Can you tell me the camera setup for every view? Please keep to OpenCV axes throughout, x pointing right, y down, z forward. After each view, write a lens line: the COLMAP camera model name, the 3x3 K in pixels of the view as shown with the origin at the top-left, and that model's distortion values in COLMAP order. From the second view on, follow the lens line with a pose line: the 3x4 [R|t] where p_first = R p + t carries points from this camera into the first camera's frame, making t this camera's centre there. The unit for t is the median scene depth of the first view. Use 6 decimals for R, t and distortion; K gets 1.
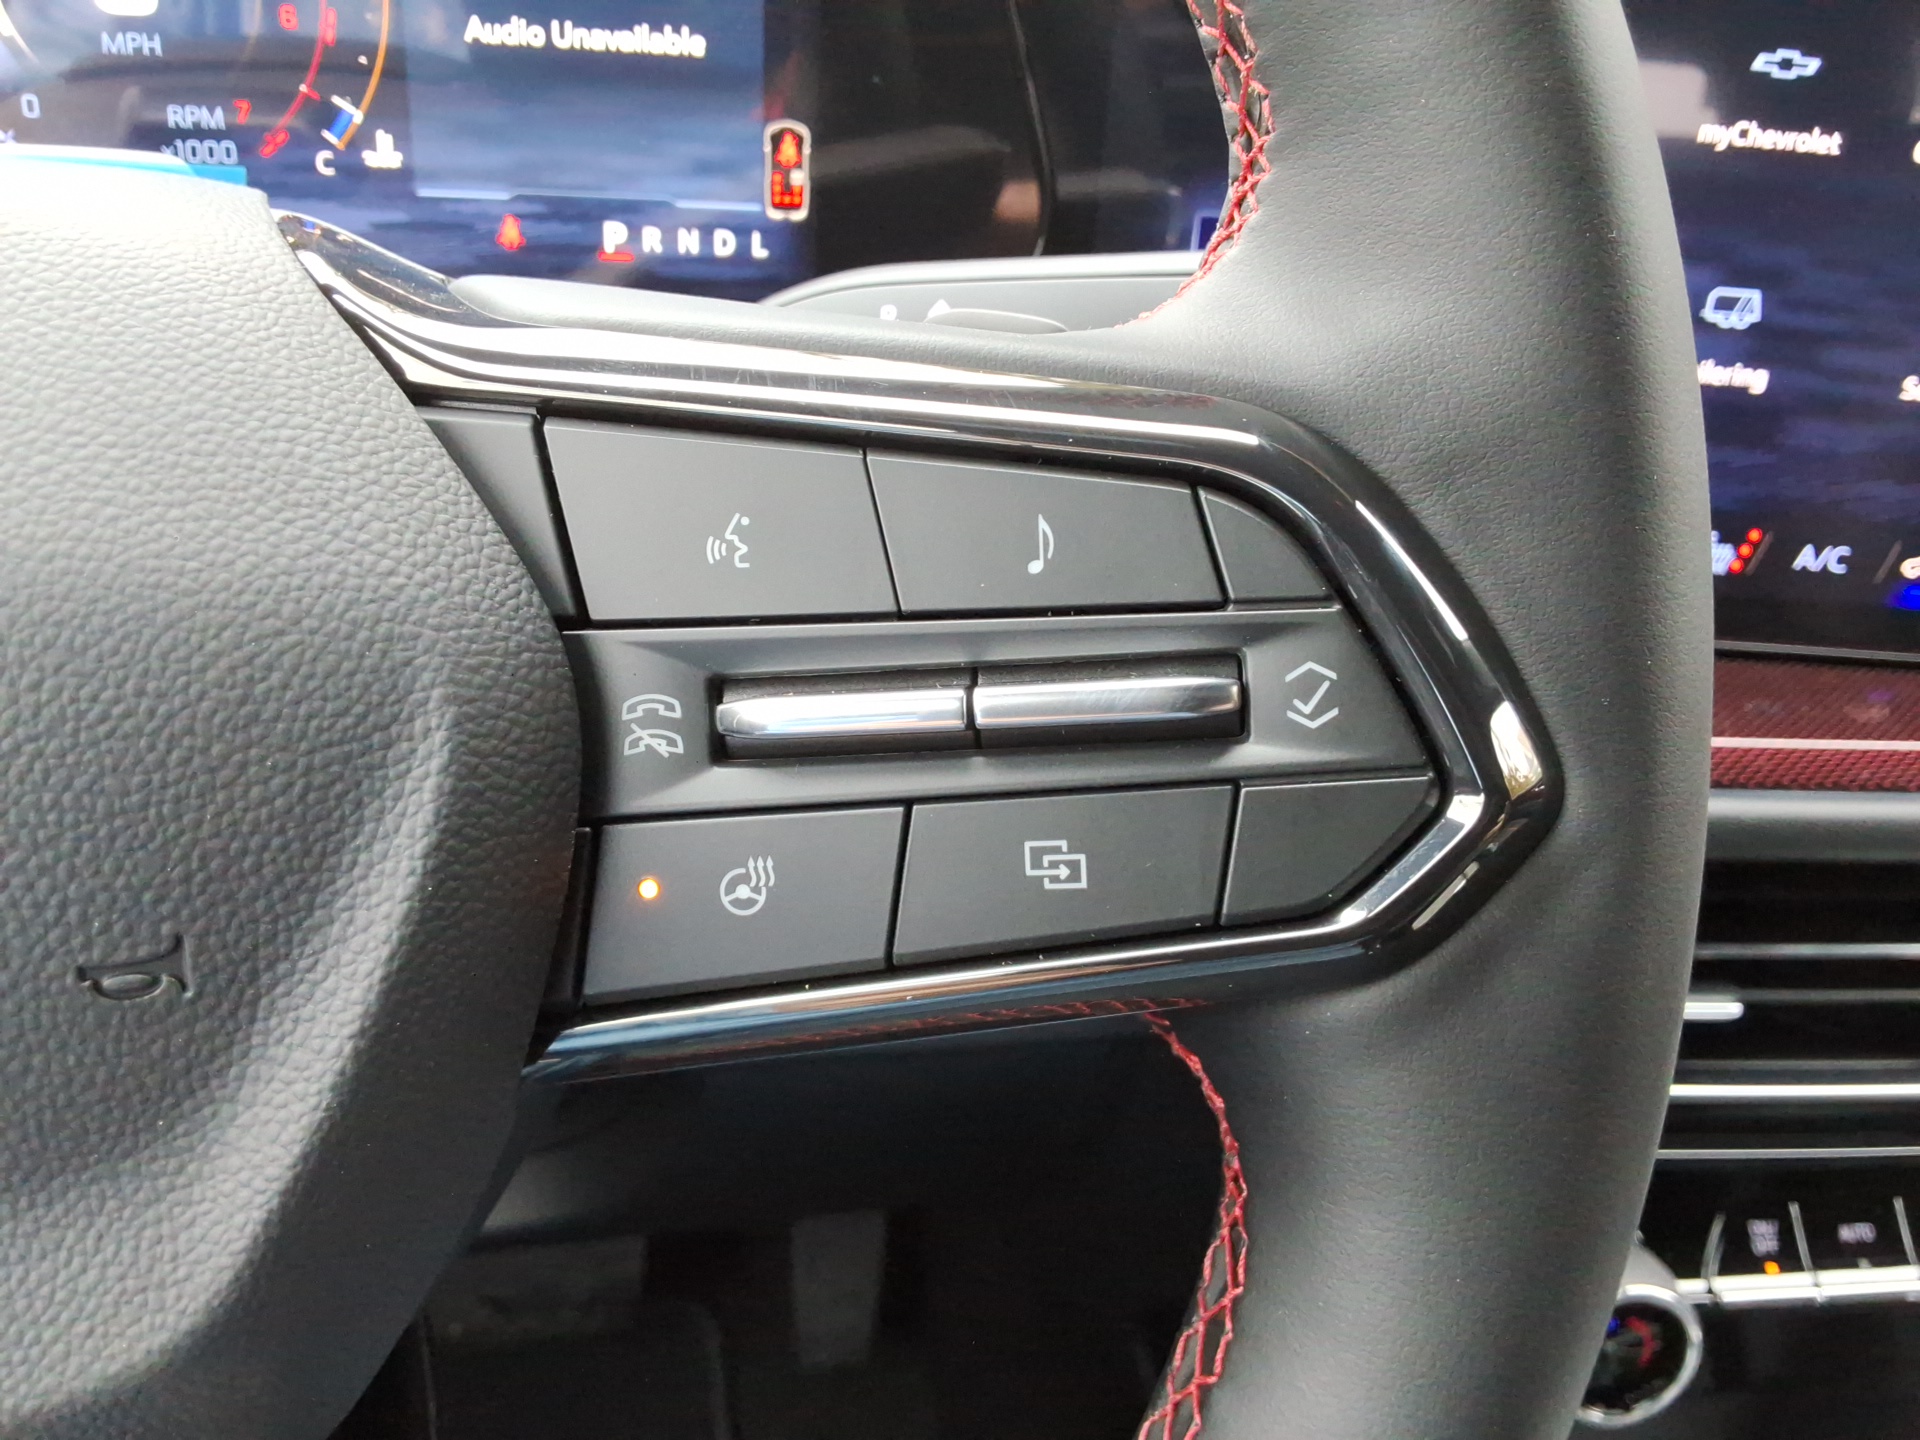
lens RADIAL K [[1536.7, 0, 981.2], [0, 1536.7, 705.1], [0, 0, 1]] dist [0.118766, -0.190756]
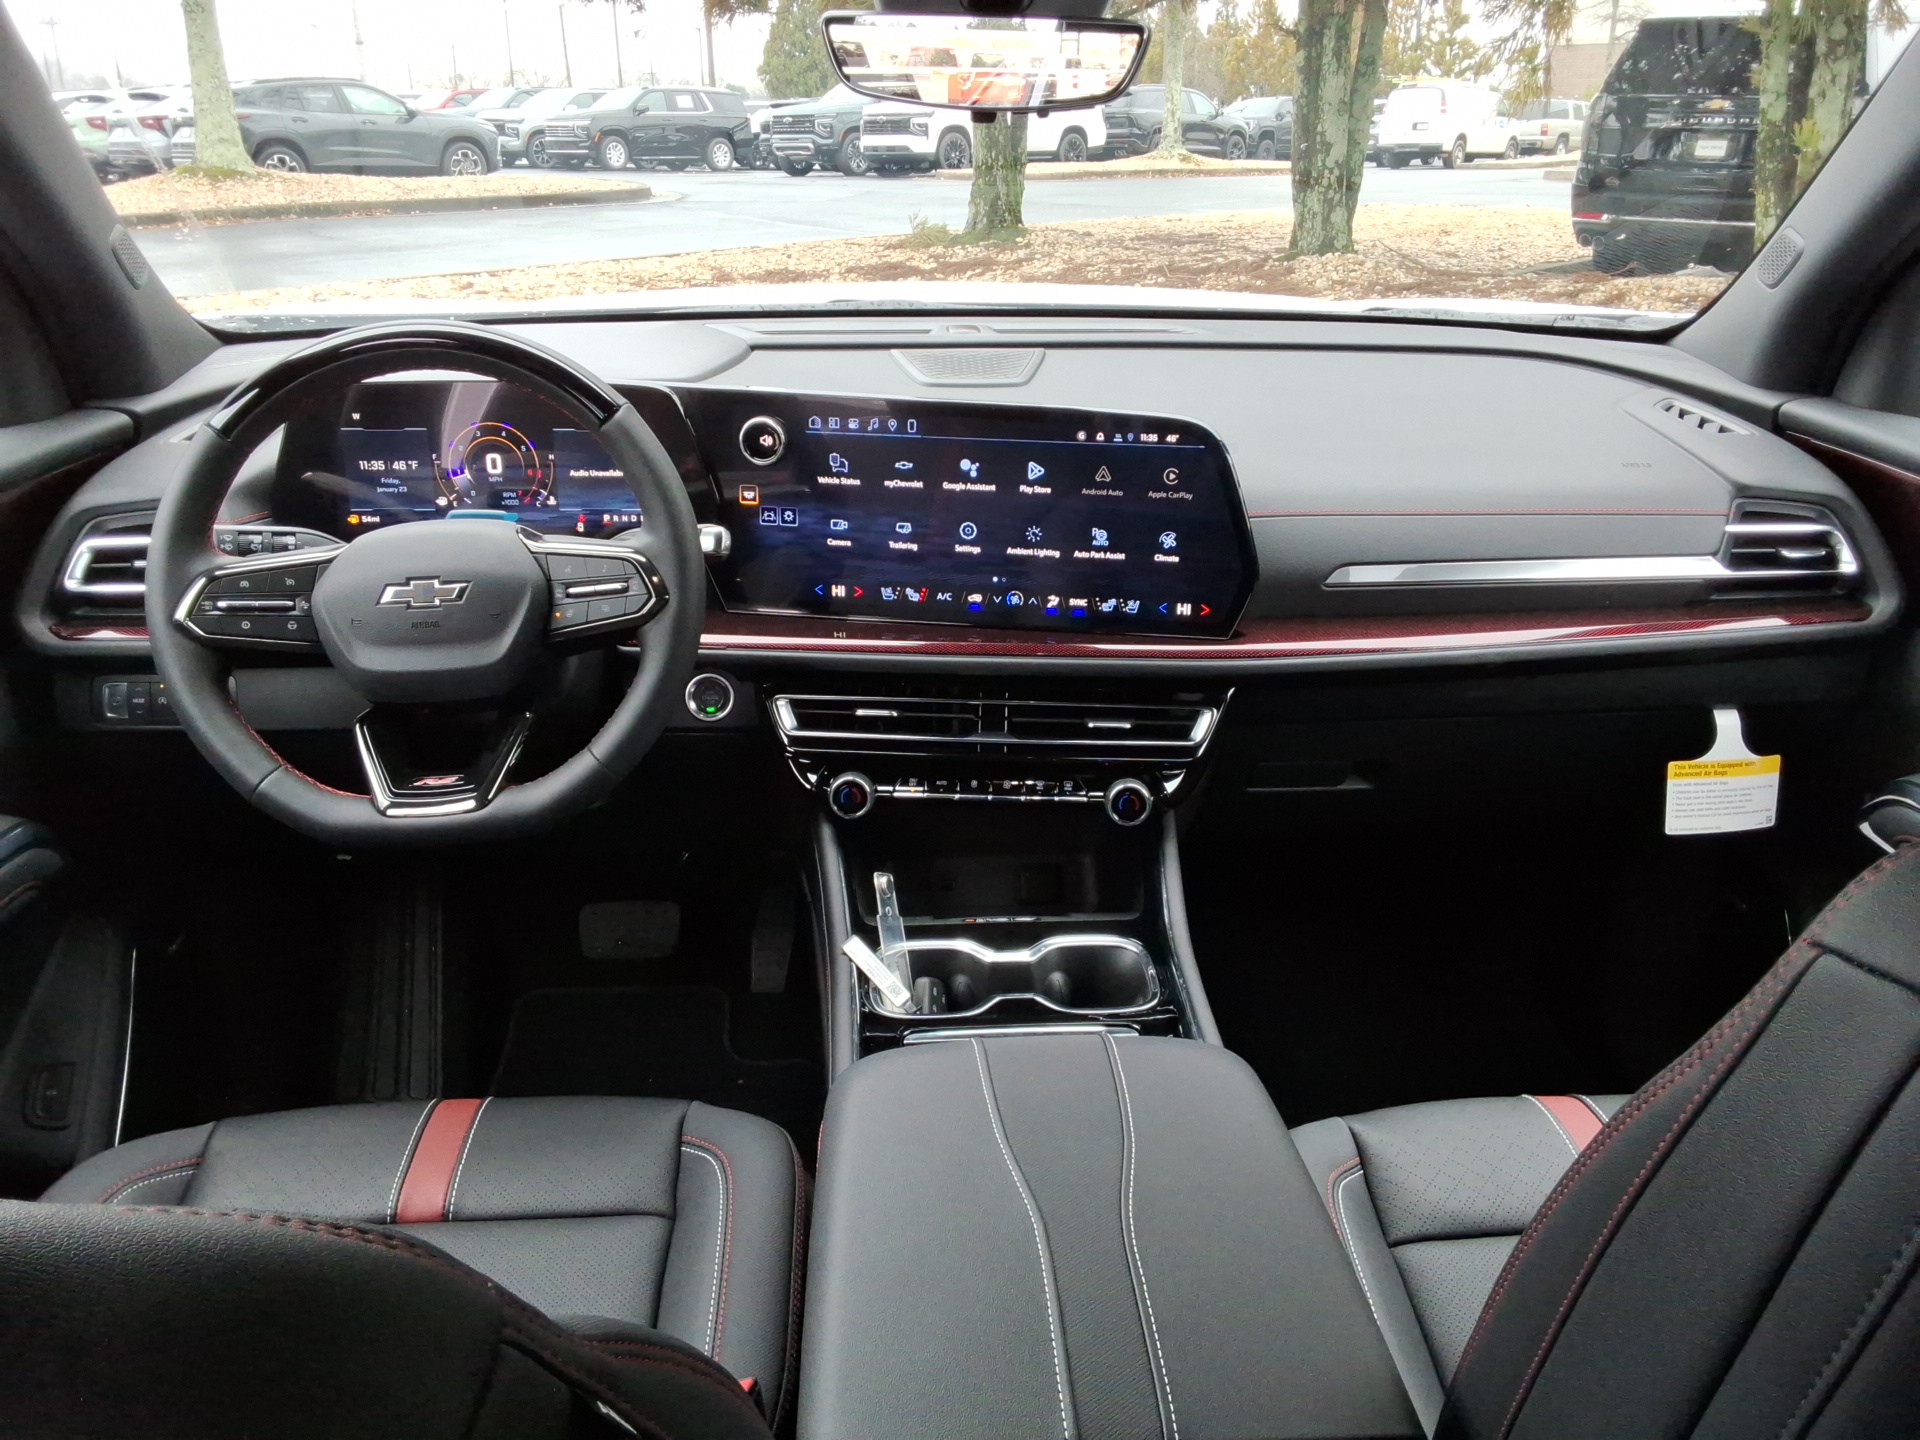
lens RADIAL K [[1542.9, 0, 1003.5], [0, 1542.9, 714.3], [0, 0, 1]] dist [0.112939, -0.161031]
pose [[0.987943, -0.009929, -0.154502, 1.471208], [-0.007131, 0.993964, -0.109474, 0.671451], [0.154656, 0.109256, 0.981909, -2.886175]]
